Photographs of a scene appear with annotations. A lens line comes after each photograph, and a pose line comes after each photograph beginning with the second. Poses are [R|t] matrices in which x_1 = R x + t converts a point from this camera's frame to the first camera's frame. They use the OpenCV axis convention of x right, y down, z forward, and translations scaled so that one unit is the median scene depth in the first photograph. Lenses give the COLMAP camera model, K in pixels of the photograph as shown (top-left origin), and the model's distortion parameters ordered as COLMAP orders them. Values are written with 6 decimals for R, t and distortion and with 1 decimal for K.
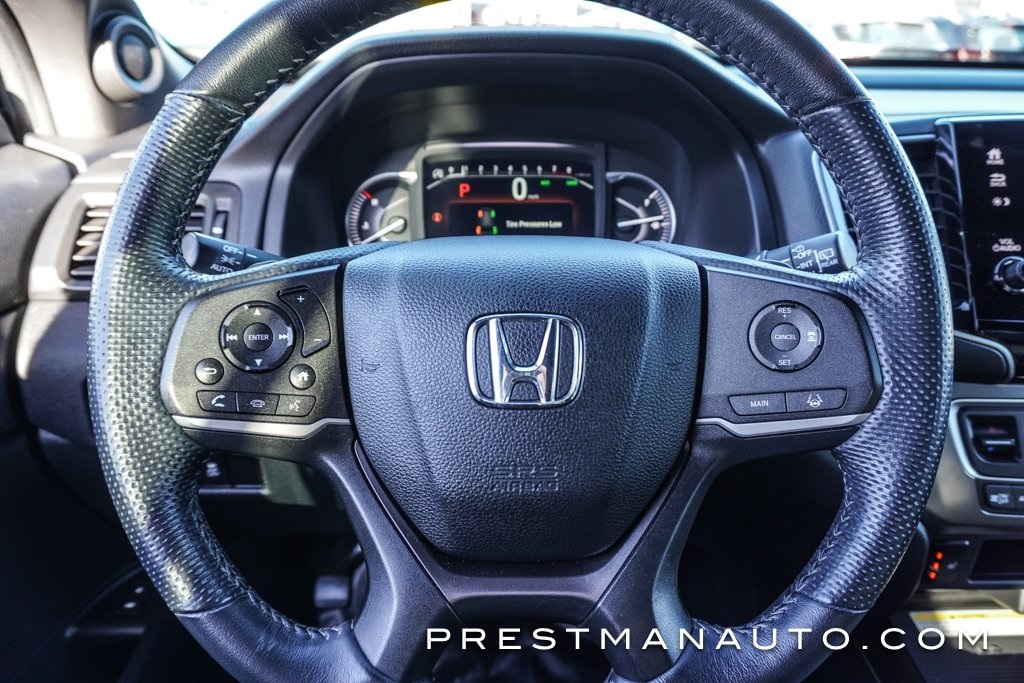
lens RADIAL K [[692.5, 0, 511.4], [0, 692.5, 342.2], [0, 0, 1]] dist [-0.043220, 0.031391]
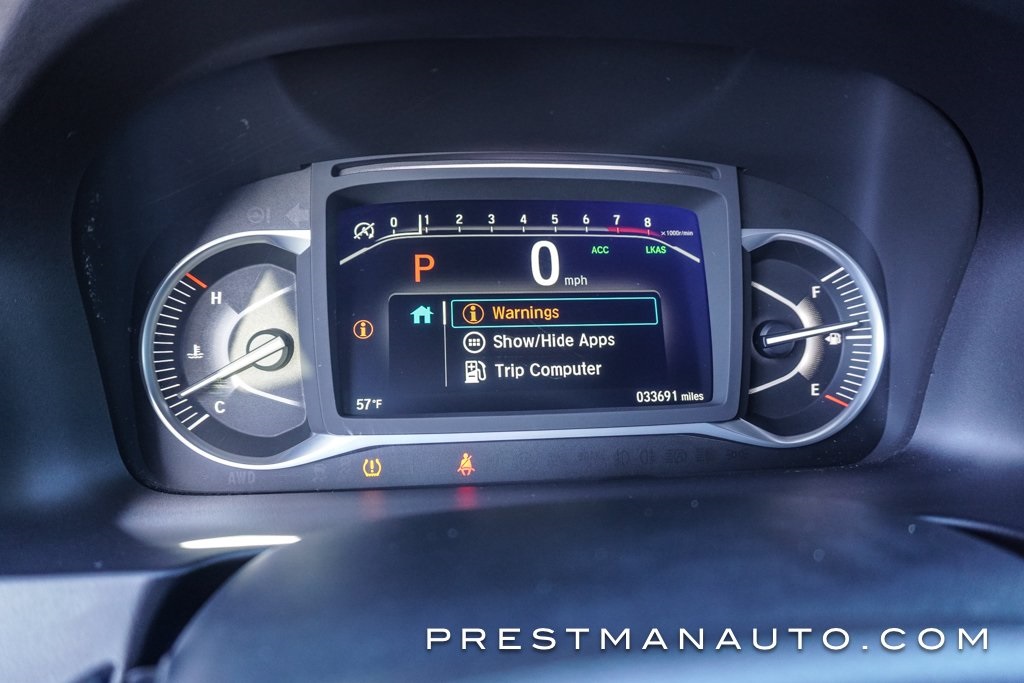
lens RADIAL K [[738.9, 0, 513.4], [0, 738.9, 347.2], [0, 0, 1]] dist [-0.047715, -0.001011]
pose [[0.994680, -0.016809, 0.101630, -0.060351], [0.023156, 0.997832, -0.061597, -0.138576], [-0.100374, 0.063622, 0.992914, 0.527118]]
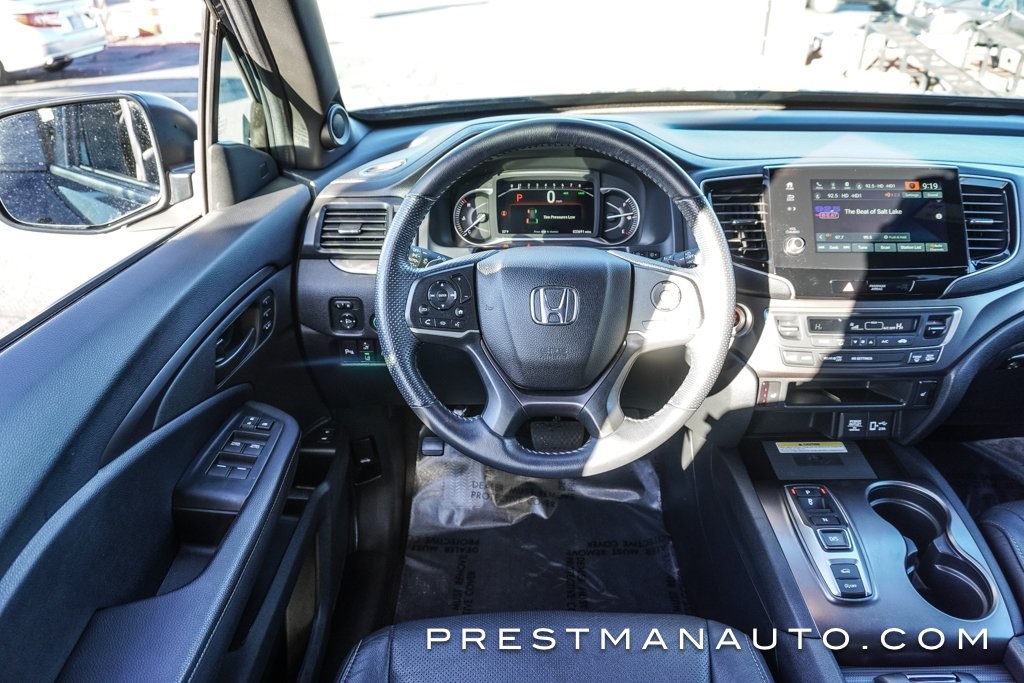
lens RADIAL K [[707.6, 0, 509.6], [0, 707.6, 339.0], [0, 0, 1]] dist [-0.052234, 0.001970]
pose [[0.998973, 0.004898, -0.045035, -0.011075], [-0.003654, 0.999610, 0.027675, 0.088875], [0.045153, -0.027482, 0.998602, -0.800936]]
